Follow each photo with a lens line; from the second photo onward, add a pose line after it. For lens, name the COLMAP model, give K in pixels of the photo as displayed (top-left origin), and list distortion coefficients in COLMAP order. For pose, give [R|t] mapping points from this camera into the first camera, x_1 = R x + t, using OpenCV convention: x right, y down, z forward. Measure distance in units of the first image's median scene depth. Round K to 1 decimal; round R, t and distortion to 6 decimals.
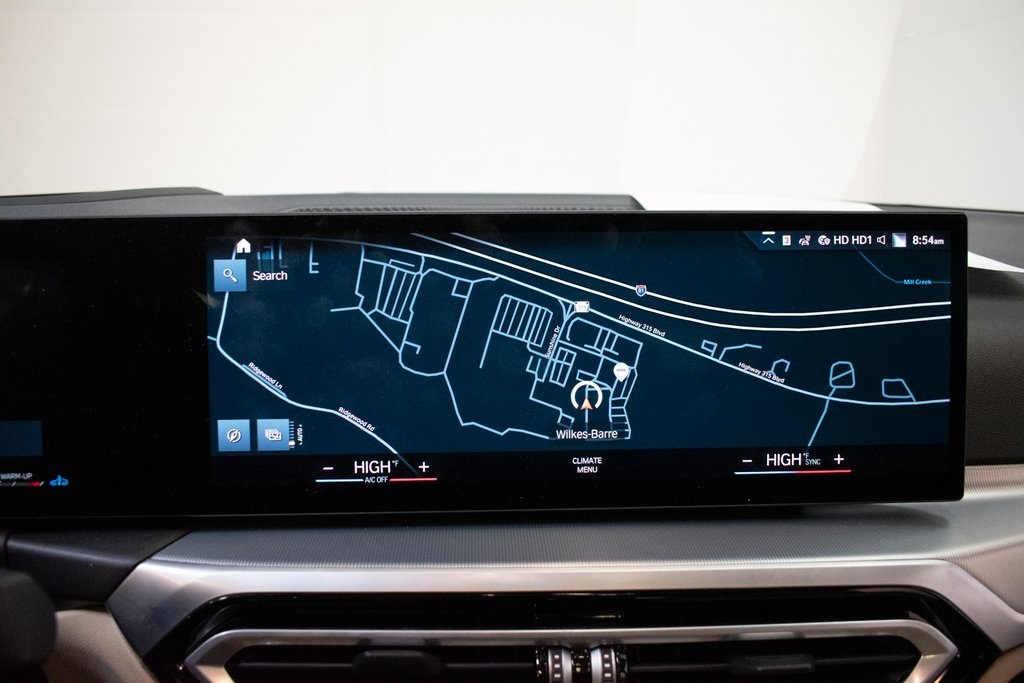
lens RADIAL K [[798.0, 0, 505.4], [0, 798.0, 341.3], [0, 0, 1]] dist [-0.096775, 0.008331]
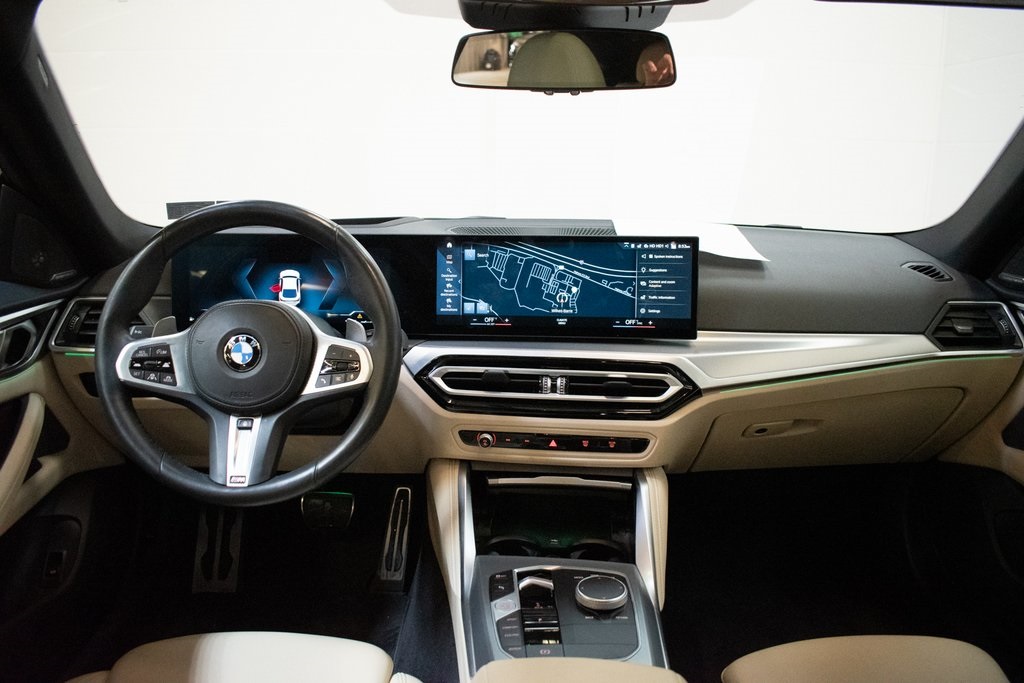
lens RADIAL K [[798.0, 0, 514.6], [0, 798.0, 339.8], [0, 0, 1]] dist [-0.096775, 0.008331]
pose [[0.990475, 0.030915, -0.134179, 0.328647], [-0.030334, 0.999519, 0.006373, 0.210864], [0.134312, -0.002242, 0.990937, -1.950186]]
